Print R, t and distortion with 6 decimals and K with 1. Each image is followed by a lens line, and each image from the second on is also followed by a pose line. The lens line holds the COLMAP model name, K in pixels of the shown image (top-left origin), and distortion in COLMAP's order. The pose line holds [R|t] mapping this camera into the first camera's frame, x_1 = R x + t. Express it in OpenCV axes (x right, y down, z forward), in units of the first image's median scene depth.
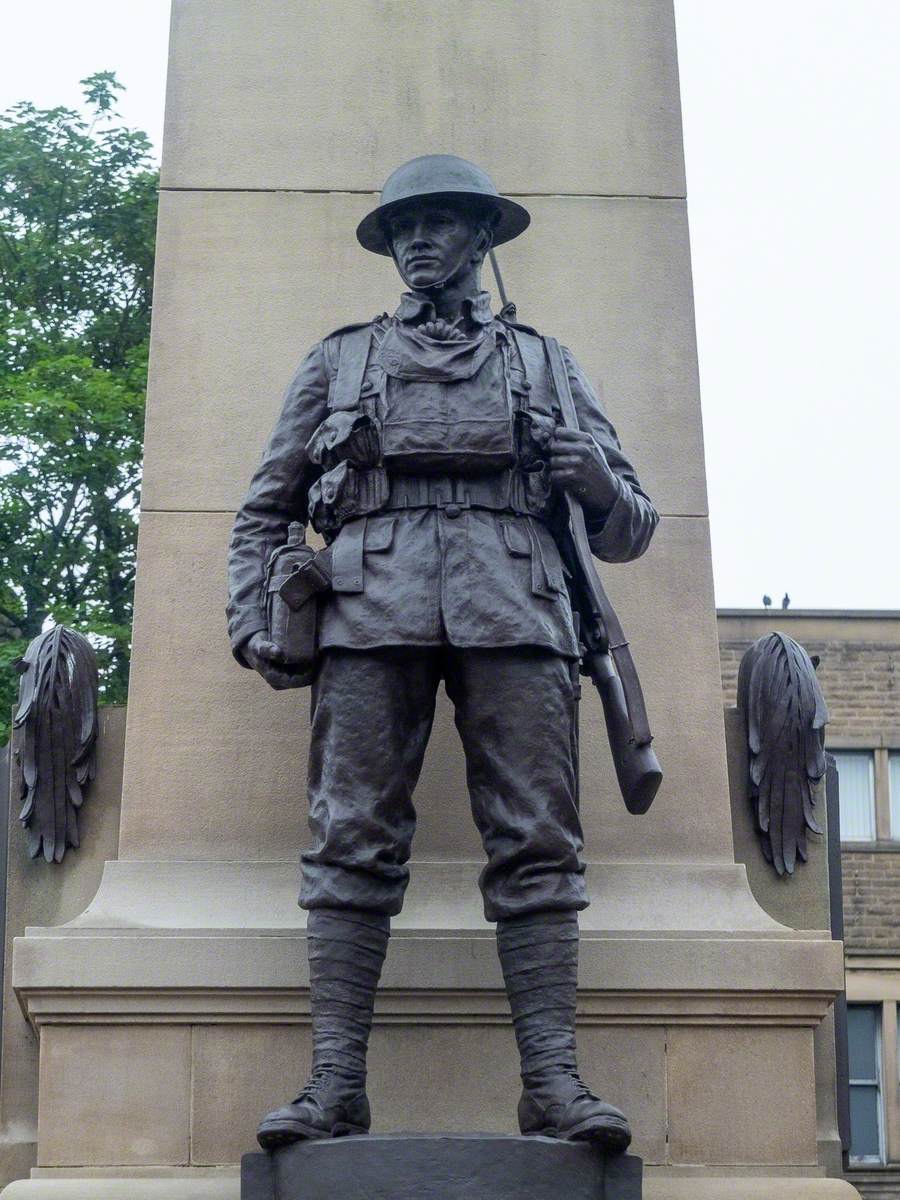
lens RADIAL K [[3794.5, 0, 448.8], [0, 3794.5, 529.3], [0, 0, 1]] dist [0.066090, 0.571289]
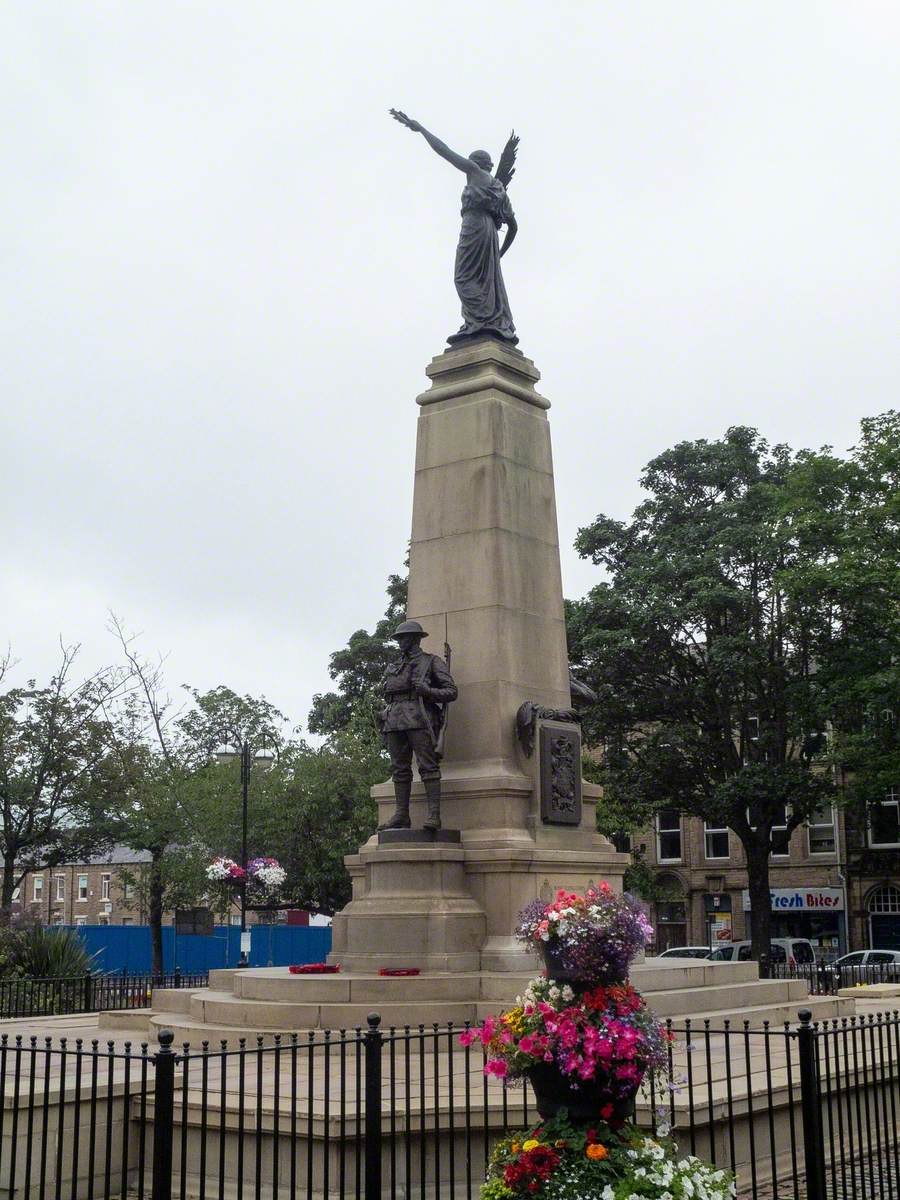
lens RADIAL K [[1564.6, 0, 450.0], [0, 1564.6, 600.0], [0, 0, 1]] dist [-0.028280, 0.010067]
pose [[0.750145, -0.130602, -0.648248, 1.333031], [0.192472, 0.980982, 0.025090, -0.166018], [0.632642, -0.143590, 0.761016, -0.463531]]
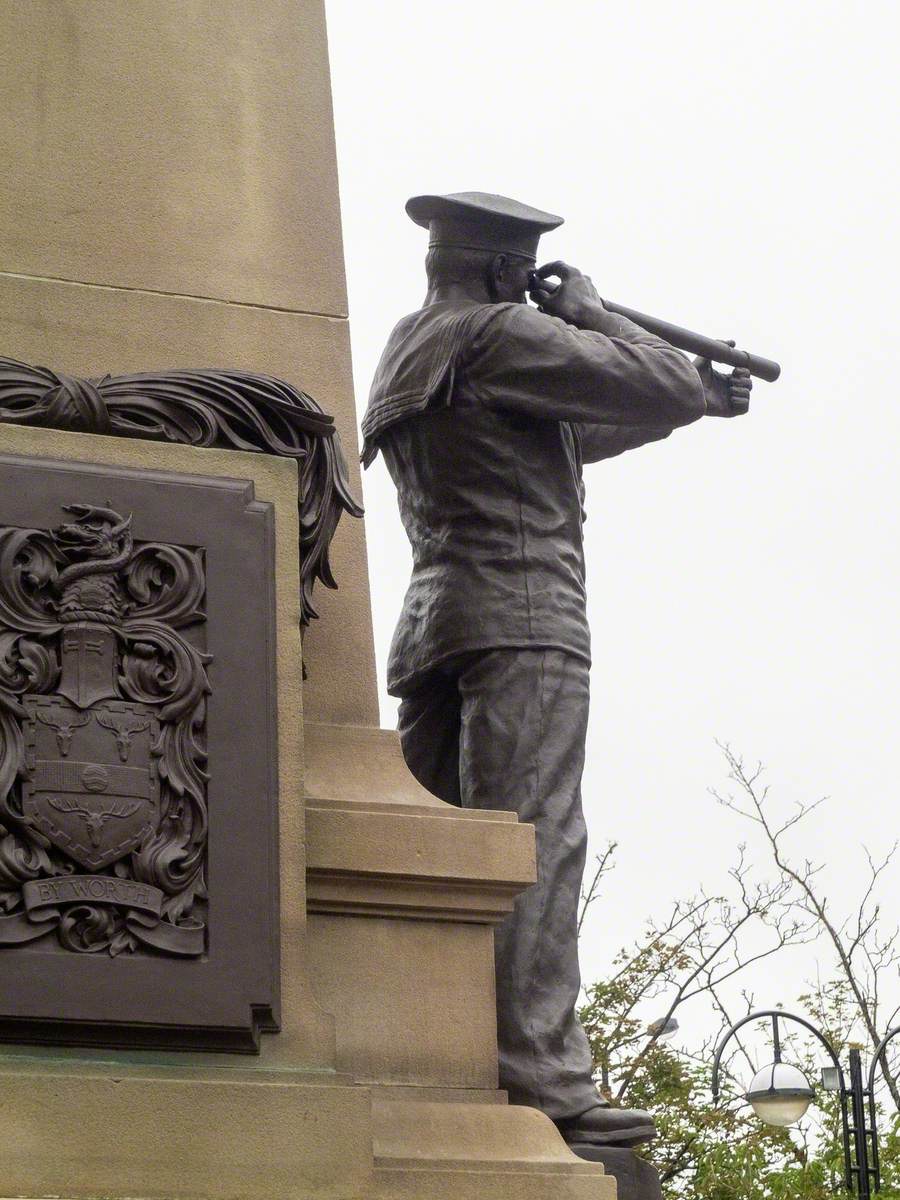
lens RADIAL K [[3794.5, 0, 448.8], [0, 3794.5, 529.3], [0, 0, 1]] dist [0.066090, 0.571289]
pose [[0.388916, -0.267727, -0.881514, 0.857865], [0.287986, 0.944222, -0.159715, 0.241046], [0.875105, -0.191748, 0.444324, 0.843997]]
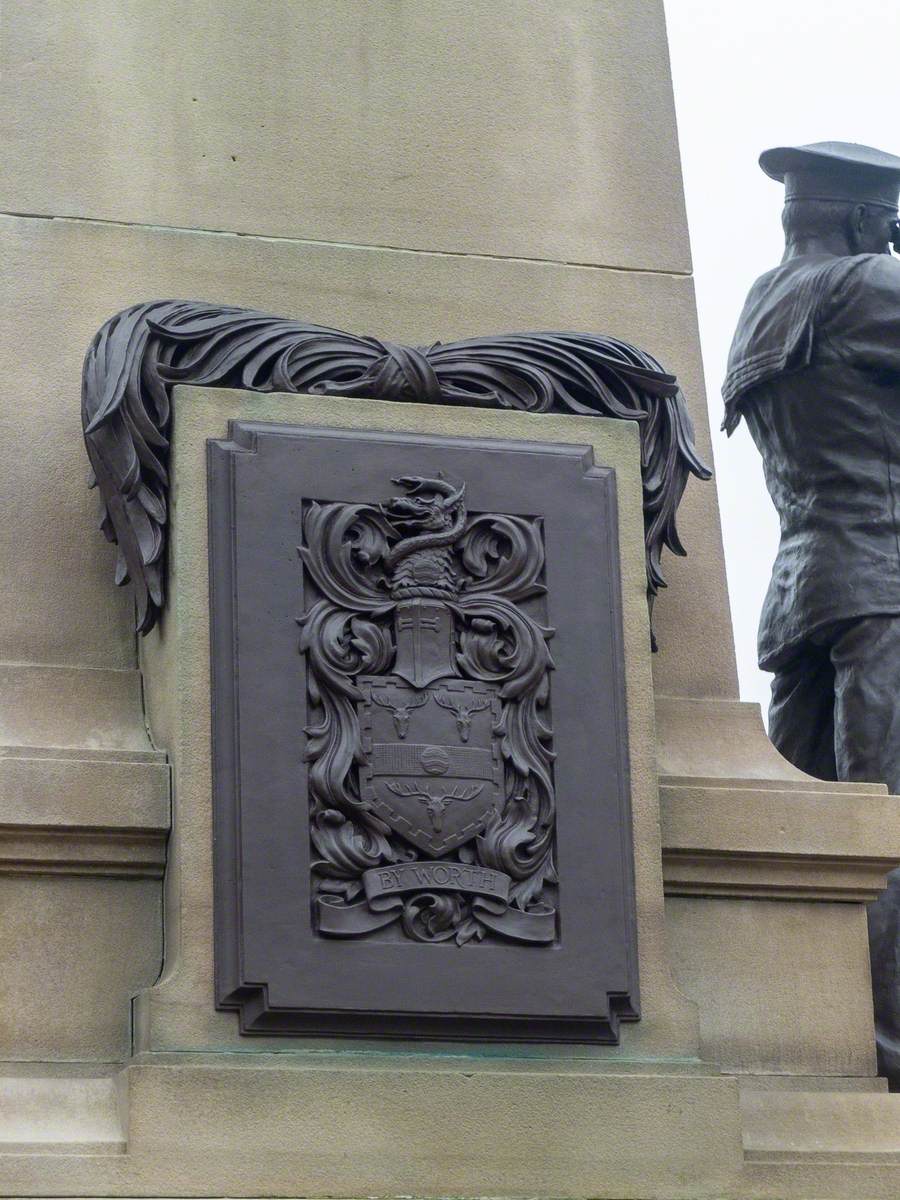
lens RADIAL K [[3794.5, 0, 448.8], [0, 3794.5, 529.3], [0, 0, 1]] dist [0.066090, 0.571289]
pose [[0.271372, -0.283079, -0.919904, 0.828882], [0.304935, 0.931820, -0.196791, 0.249500], [0.912892, -0.227107, 0.339191, 0.877248]]
